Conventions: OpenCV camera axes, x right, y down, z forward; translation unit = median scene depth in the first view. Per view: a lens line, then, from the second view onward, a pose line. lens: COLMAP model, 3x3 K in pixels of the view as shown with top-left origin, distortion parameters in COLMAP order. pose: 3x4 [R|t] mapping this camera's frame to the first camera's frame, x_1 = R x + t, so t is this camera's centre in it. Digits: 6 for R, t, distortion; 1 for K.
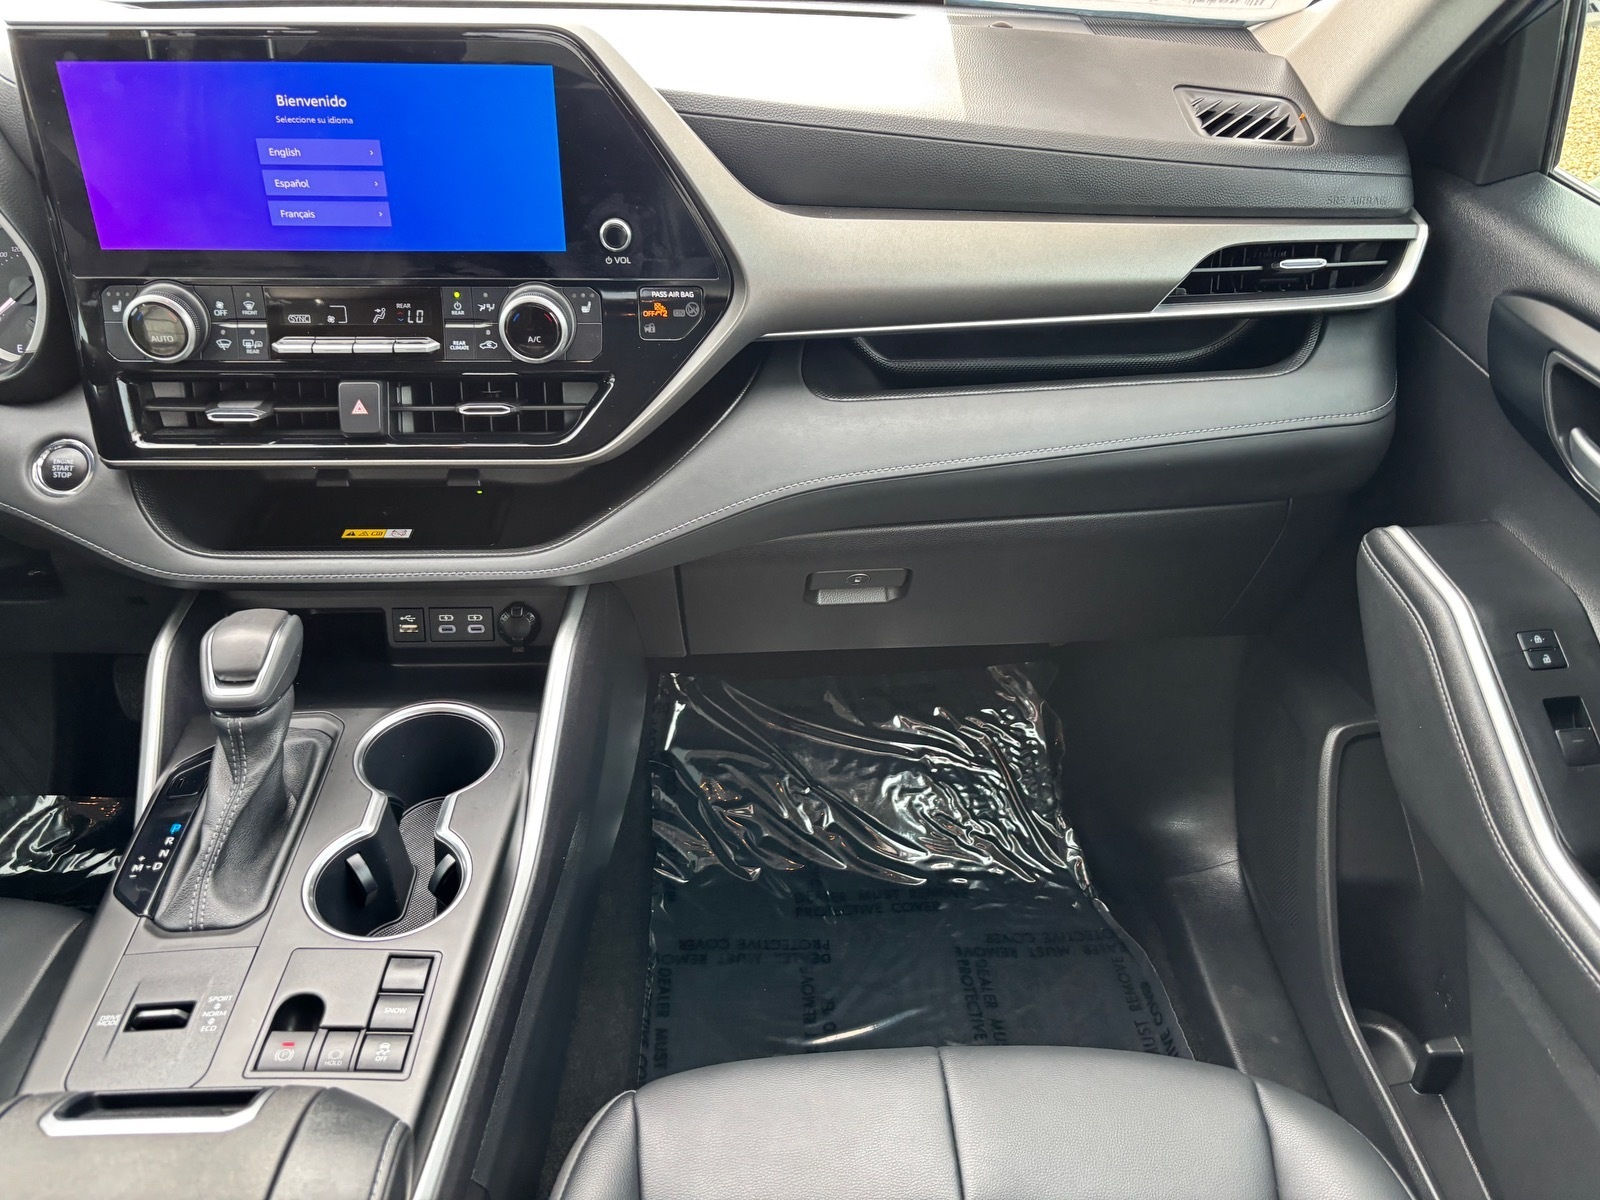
lens RADIAL K [[1220.6, 0, 792.0], [0, 1220.6, 606.1], [0, 0, 1]] dist [0.006739, 0.008085]
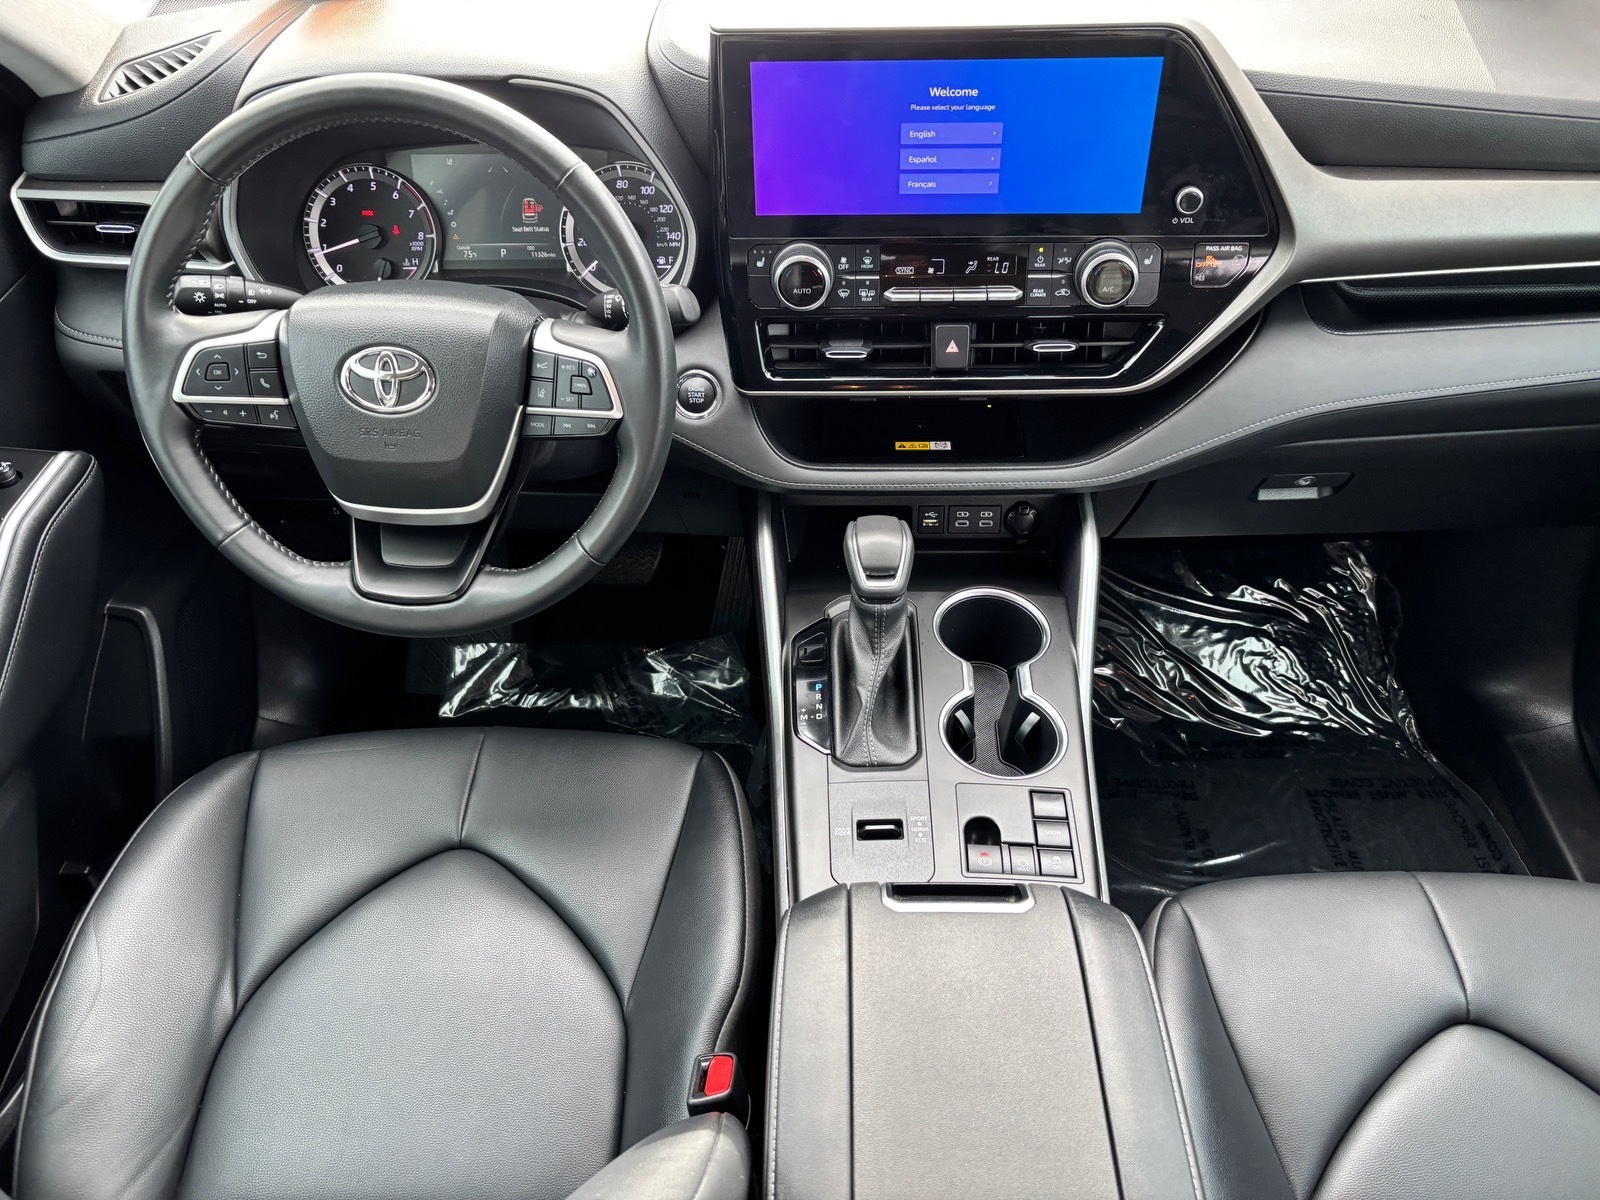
lens RADIAL K [[1216.8, 0, 812.9], [0, 1216.8, 606.2], [0, 0, 1]] dist [0.006768, 0.001989]
pose [[0.997882, 0.016815, -0.062844, -0.412924], [-0.008175, 0.990772, 0.135294, -0.070008], [0.064539, -0.134494, 0.988810, -0.229212]]
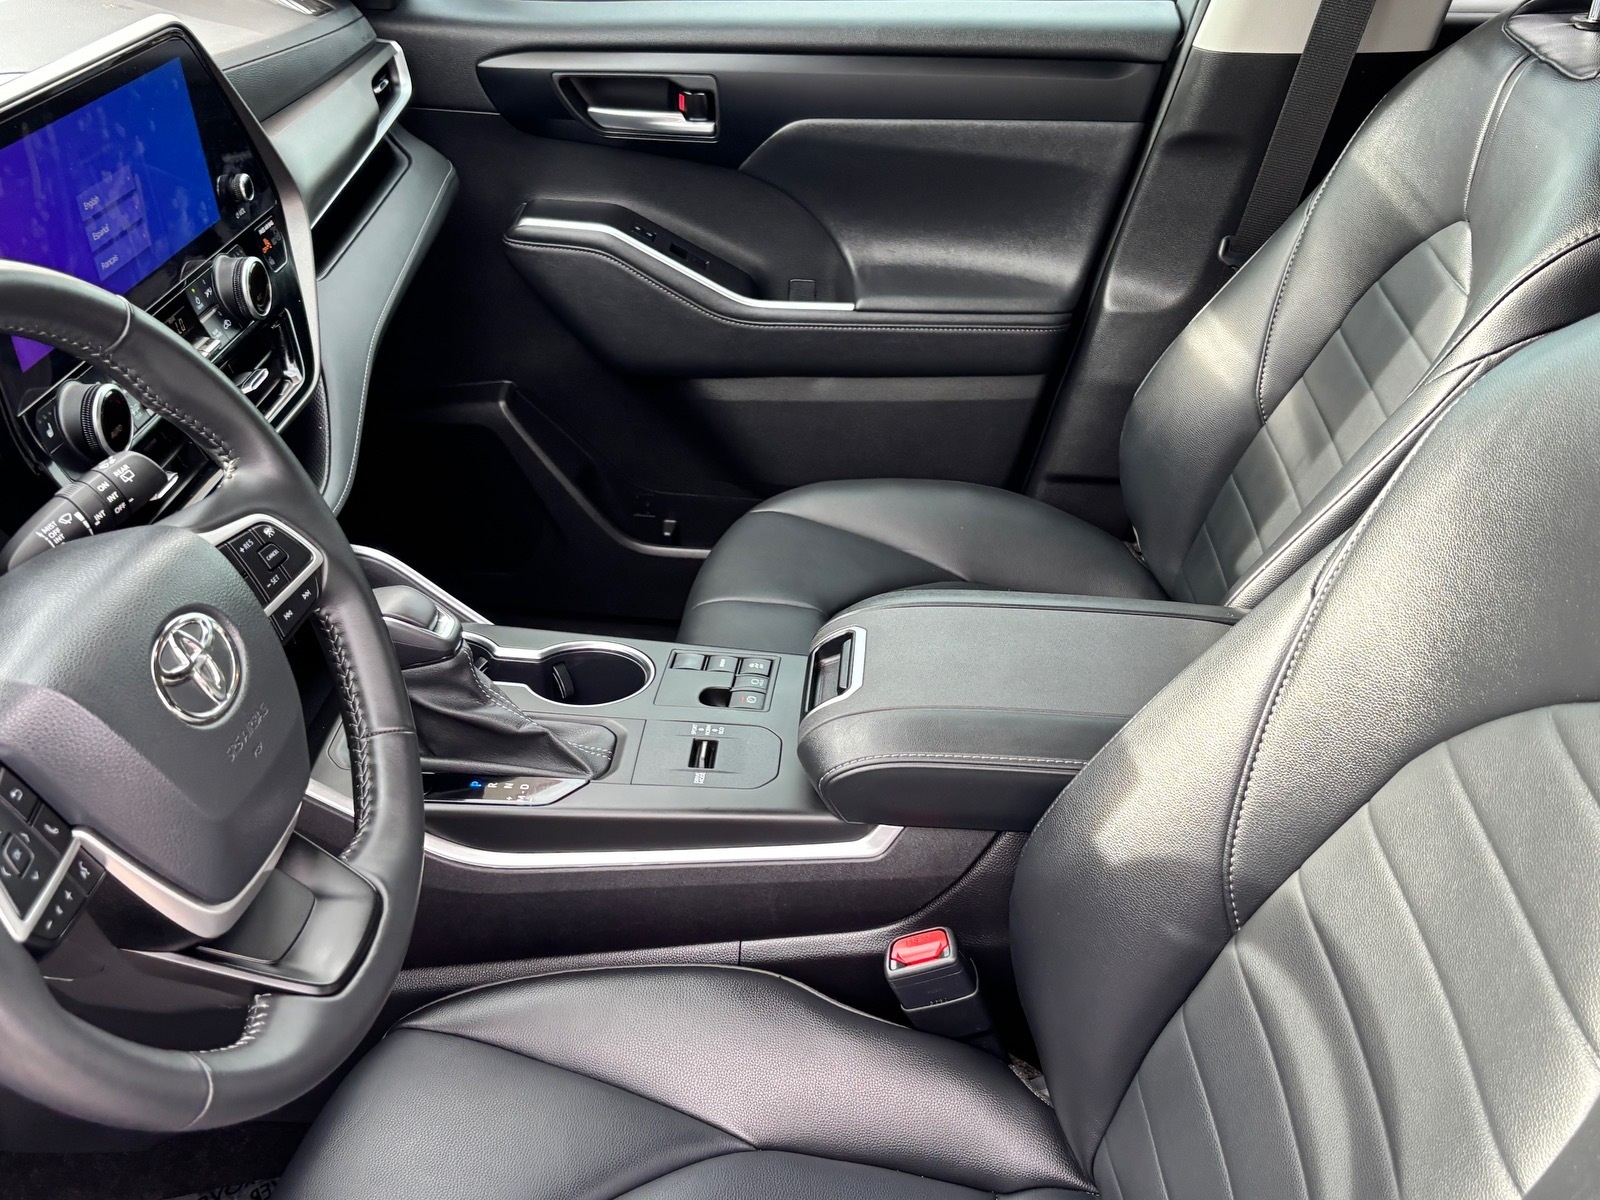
lens RADIAL K [[1704.4, 0, 834.0], [0, 1704.4, 596.1], [0, 0, 1]] dist [0.087134, -0.268867]
pose [[0.095084, -0.491334, 0.865766, -1.585151], [0.536195, 0.758040, 0.371309, -0.304800], [-0.838722, 0.428913, 0.335528, 0.176415]]
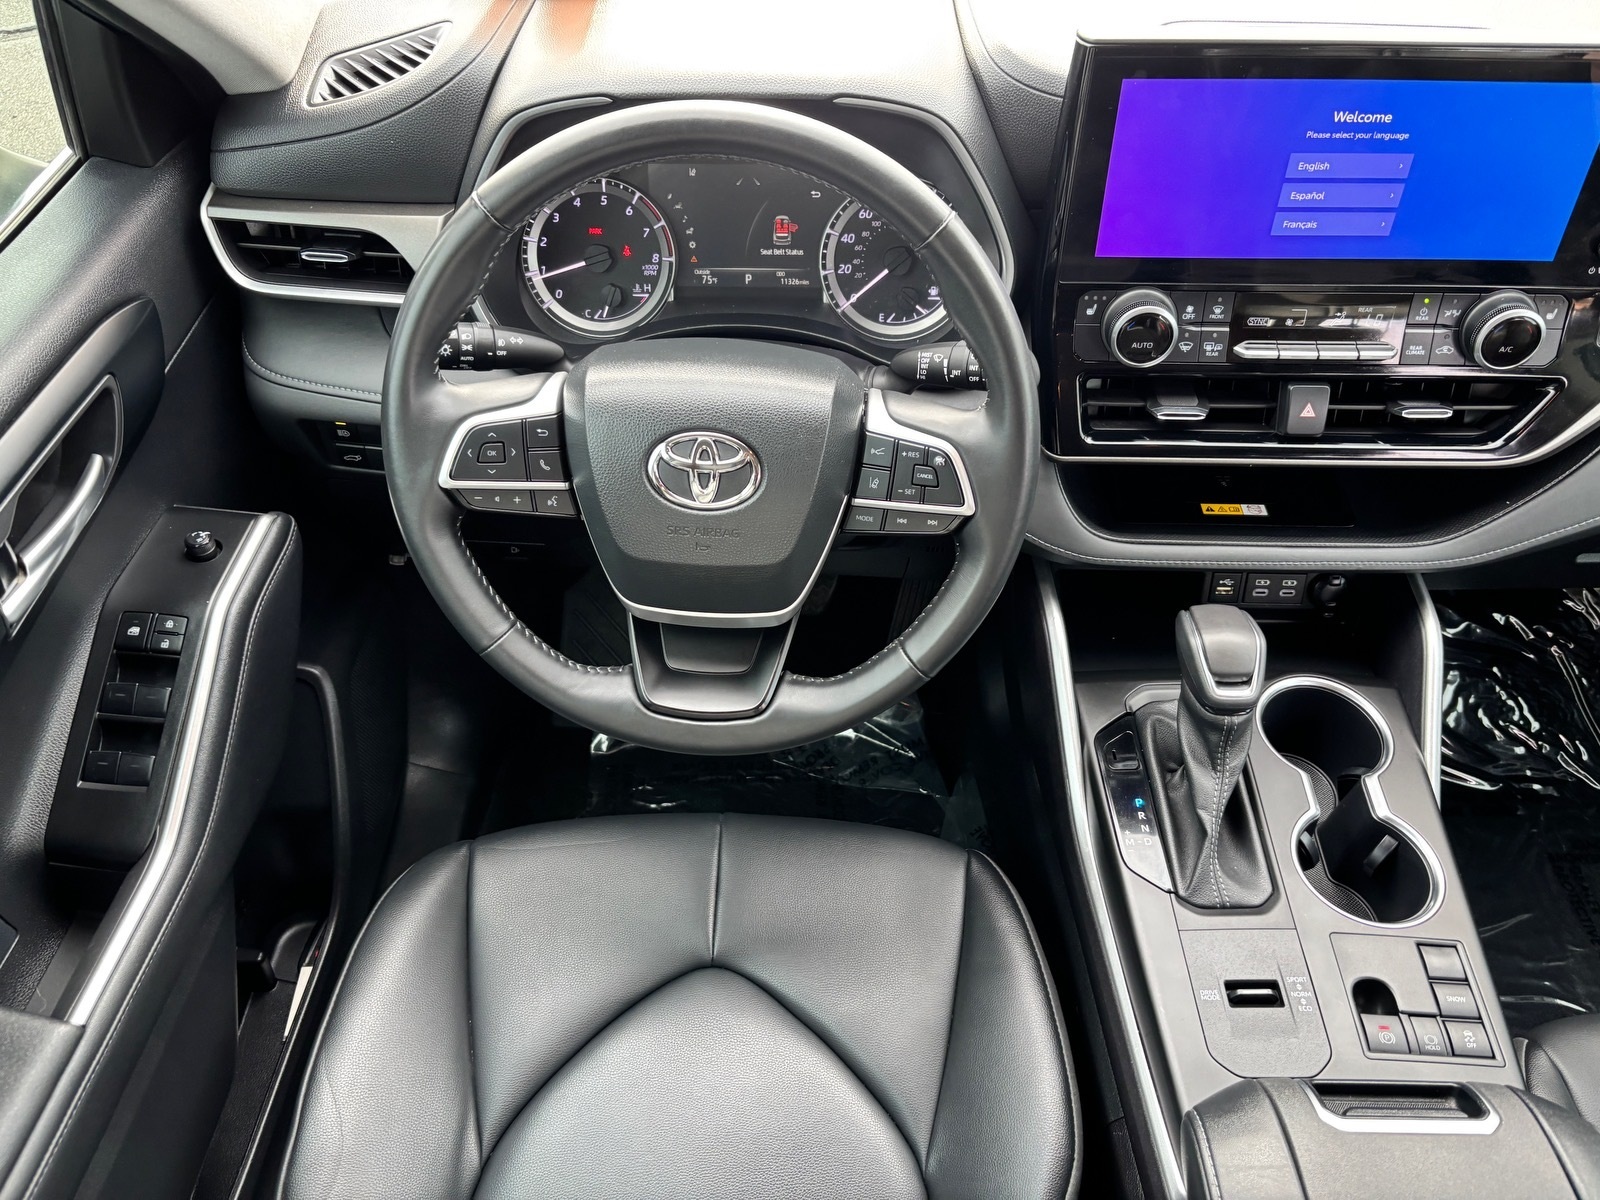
lens RADIAL K [[1218.9, 0, 806.0], [0, 1218.9, 606.6], [0, 0, 1]] dist [0.014312, -0.002440]
pose [[0.997760, 0.032768, -0.058326, -0.713342], [-0.021143, 0.981598, 0.189783, -0.187260], [0.063471, -0.188124, 0.980092, -0.067777]]
